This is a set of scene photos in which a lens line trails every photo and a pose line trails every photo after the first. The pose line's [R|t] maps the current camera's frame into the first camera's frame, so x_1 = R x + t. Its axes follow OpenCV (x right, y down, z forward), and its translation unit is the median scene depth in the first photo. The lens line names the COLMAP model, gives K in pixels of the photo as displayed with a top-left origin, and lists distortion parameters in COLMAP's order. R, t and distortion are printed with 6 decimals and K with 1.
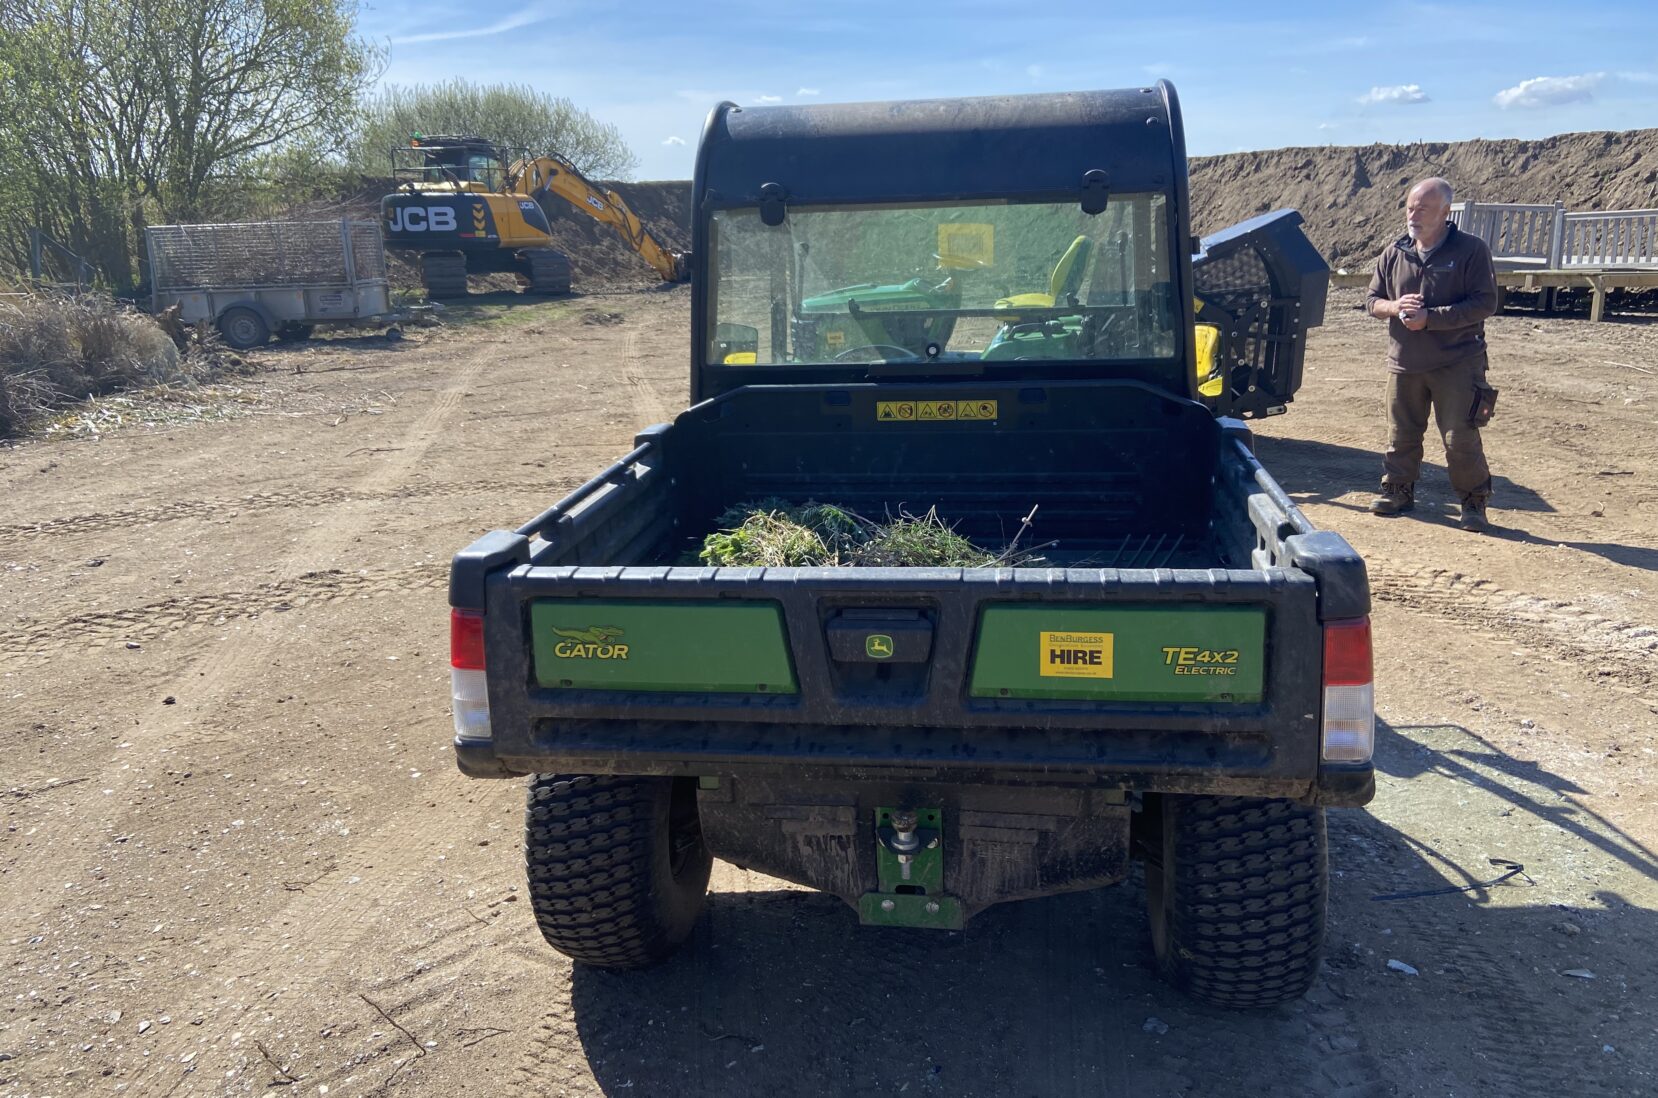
lens RADIAL K [[1243.6, 0, 828.3], [0, 1243.6, 518.4], [0, 0, 1]] dist [0.132026, -0.173576]
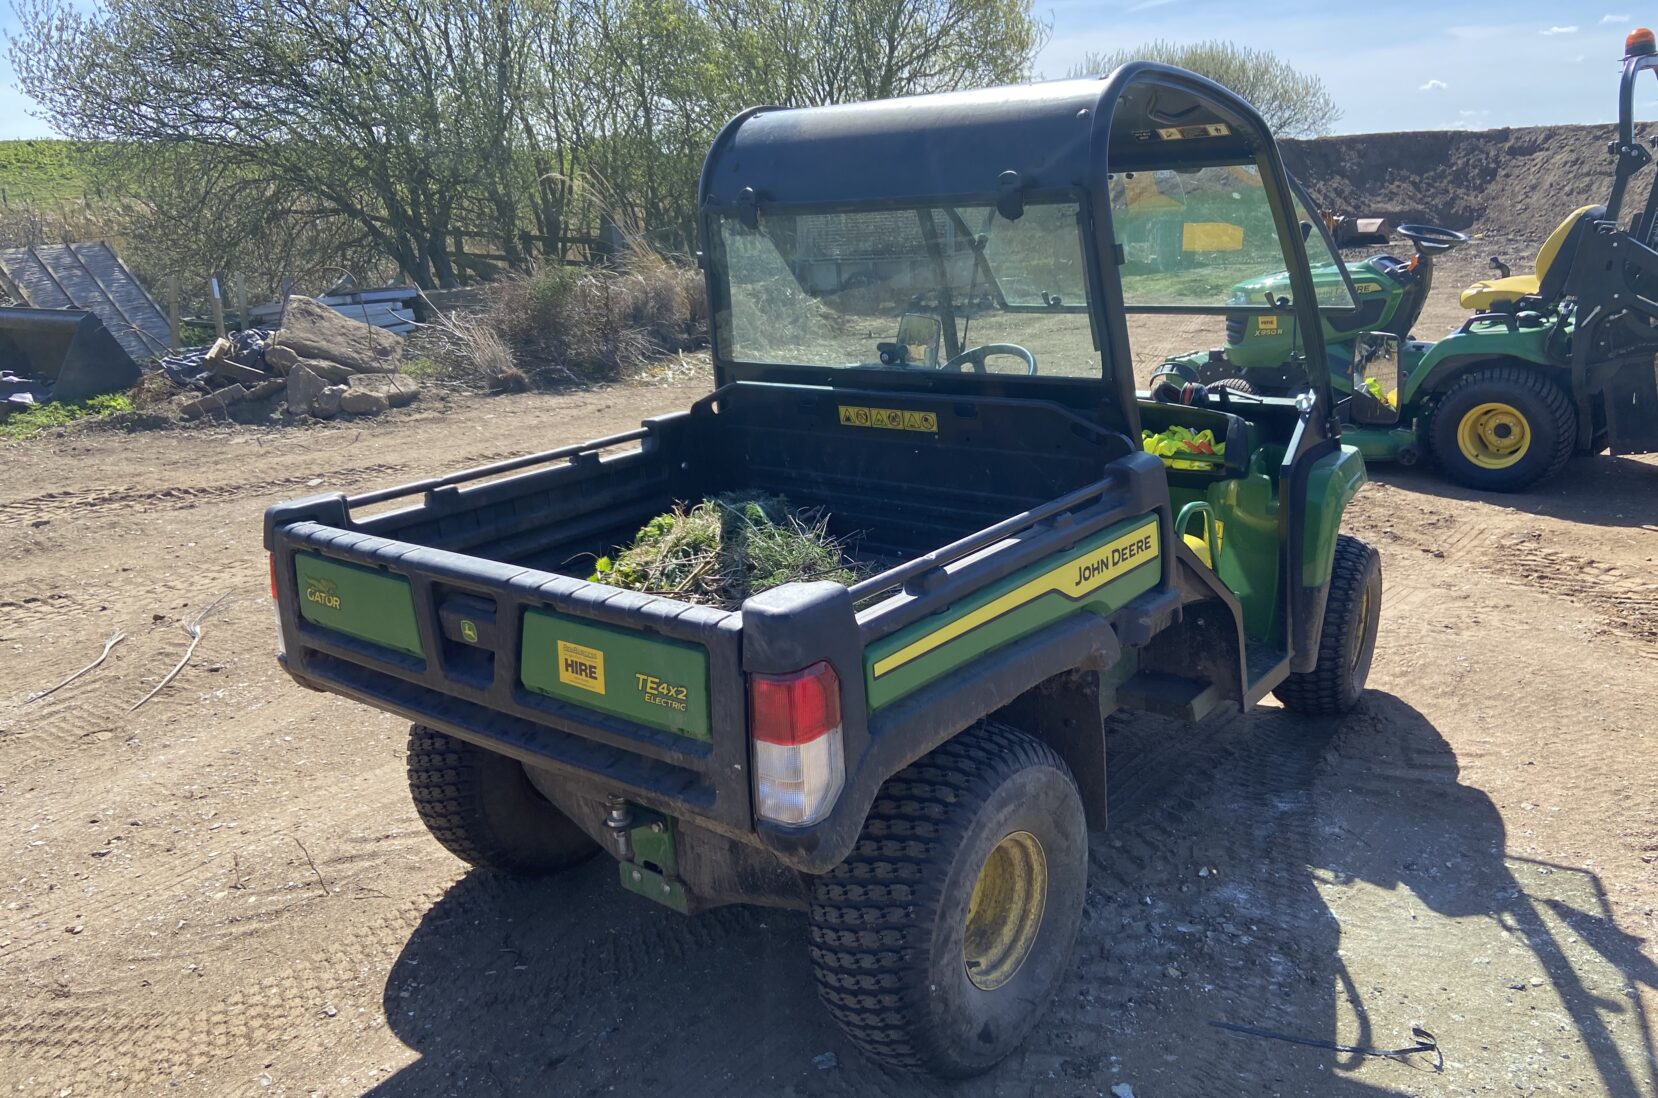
lens RADIAL K [[1242.6, 0, 840.1], [0, 1242.6, 545.3], [0, 0, 1]] dist [0.118963, -0.149809]
pose [[0.862539, 0.124455, -0.490445, 0.552558], [-0.100509, 0.992106, 0.074991, -0.057367], [0.495907, -0.015389, 0.868239, 0.125809]]
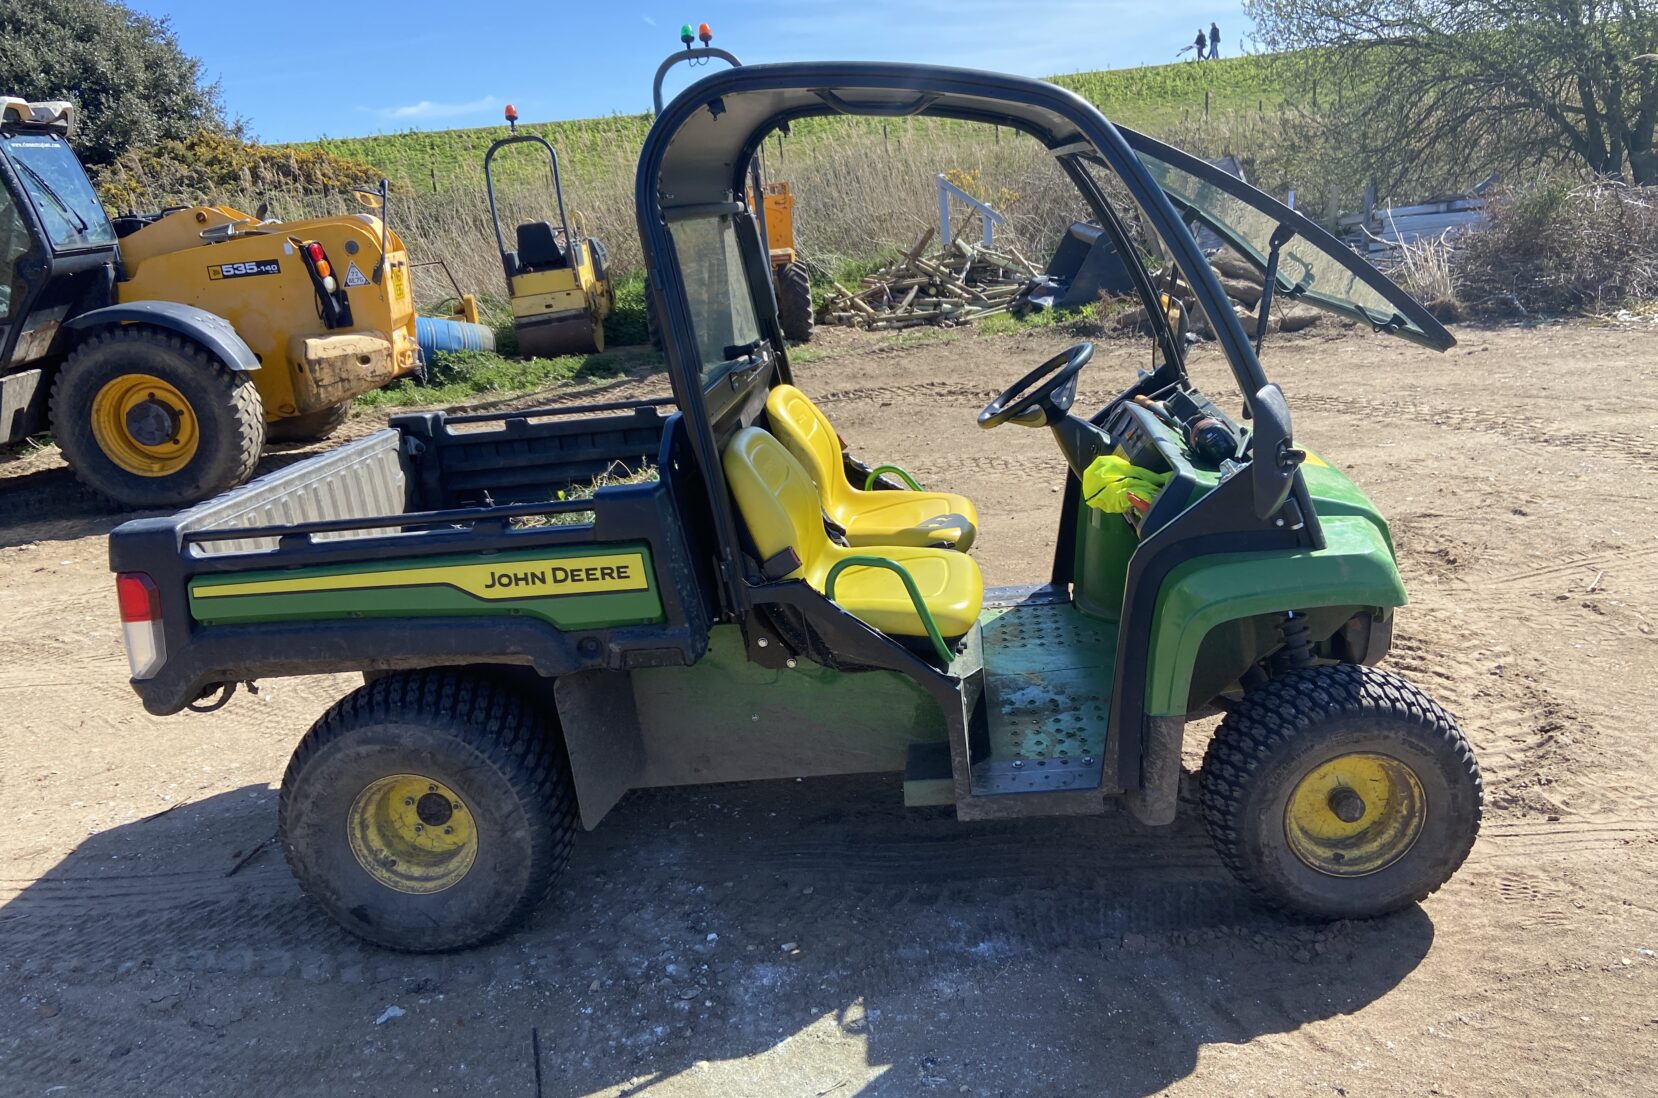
lens RADIAL K [[1242.6, 0, 840.1], [0, 1242.6, 545.3], [0, 0, 1]] dist [0.118963, -0.149809]
pose [[0.070864, 0.295815, -0.952613, 1.099587], [-0.147745, 0.947593, 0.283265, -0.284114], [0.986484, 0.120670, 0.110855, 0.977862]]
